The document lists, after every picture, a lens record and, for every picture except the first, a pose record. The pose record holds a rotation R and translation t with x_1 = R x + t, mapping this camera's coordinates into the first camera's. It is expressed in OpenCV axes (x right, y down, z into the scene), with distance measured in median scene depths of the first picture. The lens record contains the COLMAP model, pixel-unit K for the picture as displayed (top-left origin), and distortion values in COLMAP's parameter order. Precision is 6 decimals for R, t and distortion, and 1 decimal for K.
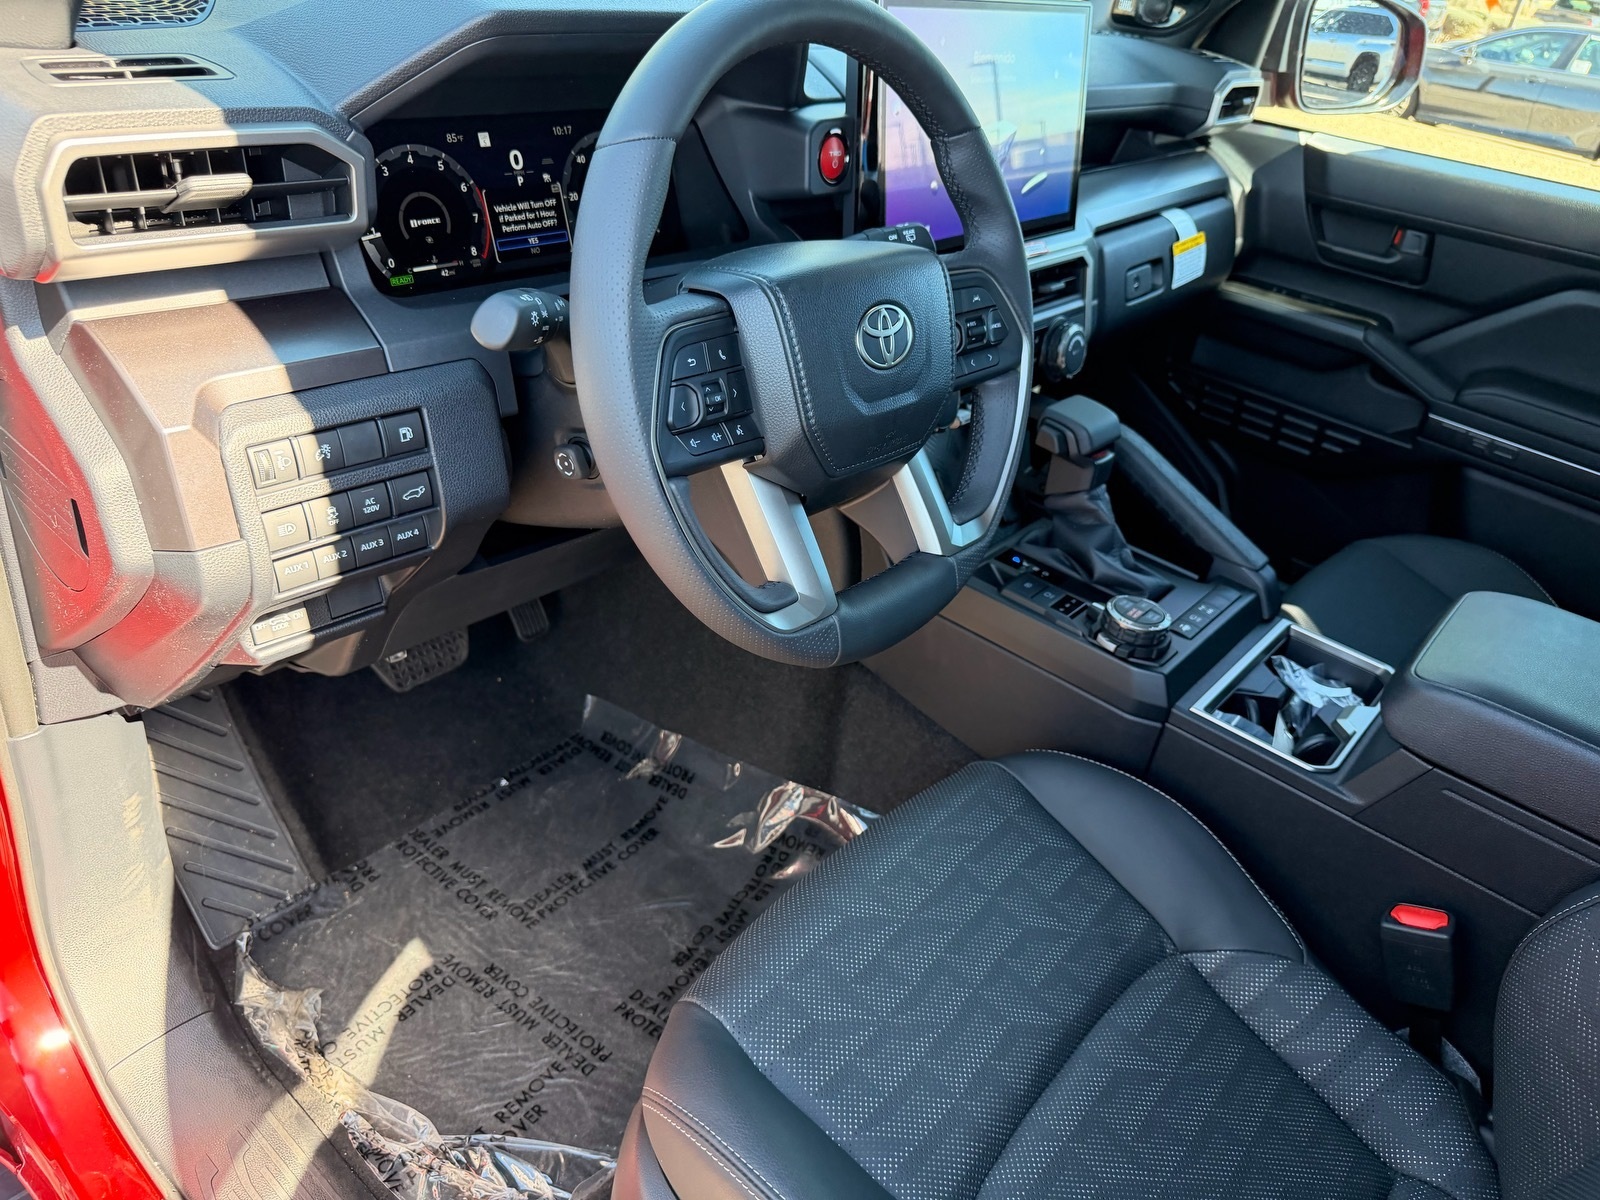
lens RADIAL K [[1123.4, 0, 799.2], [0, 1123.4, 640.5], [0, 0, 1]] dist [-0.029607, -0.002394]
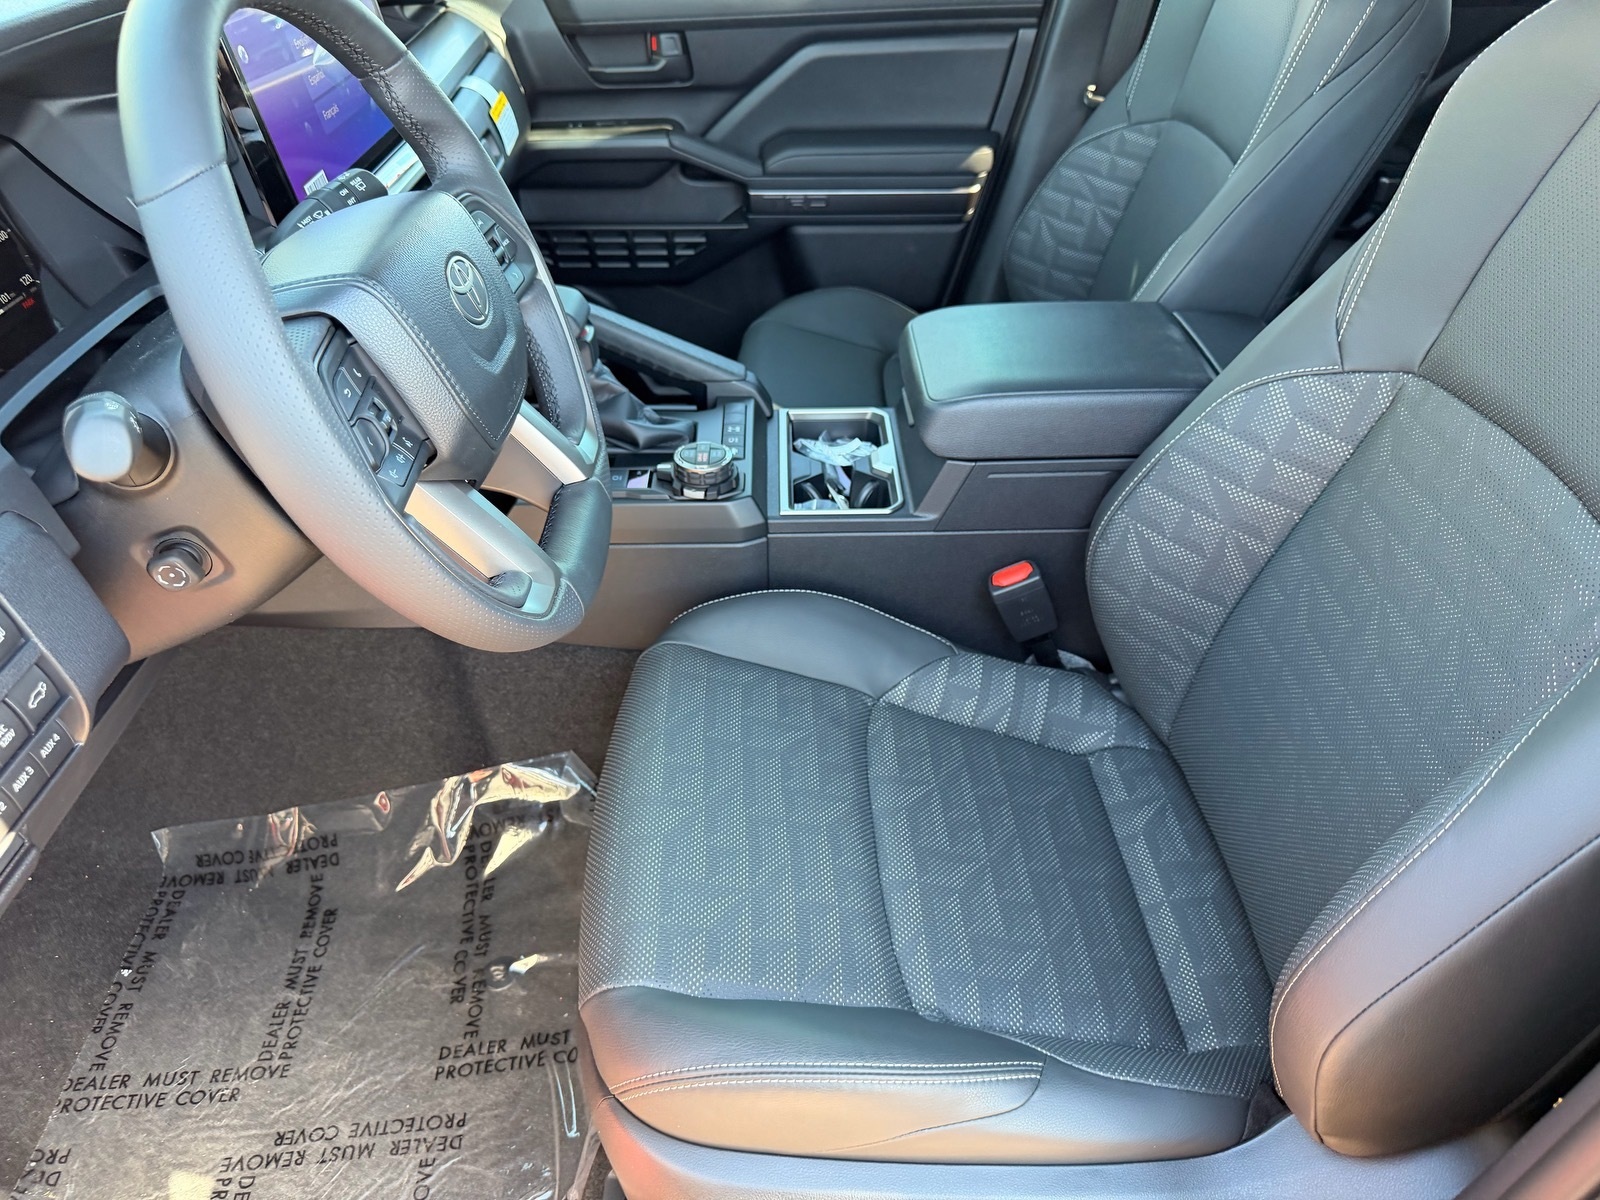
lens RADIAL K [[1109.6, 0, 800.8], [0, 1109.6, 666.0], [0, 0, 1]] dist [0.036137, -0.142571]
pose [[0.730845, -0.510787, 0.452728, -0.202615], [0.445735, 0.859498, 0.250165, -0.071550], [-0.516900, 0.018965, 0.855836, 0.036984]]
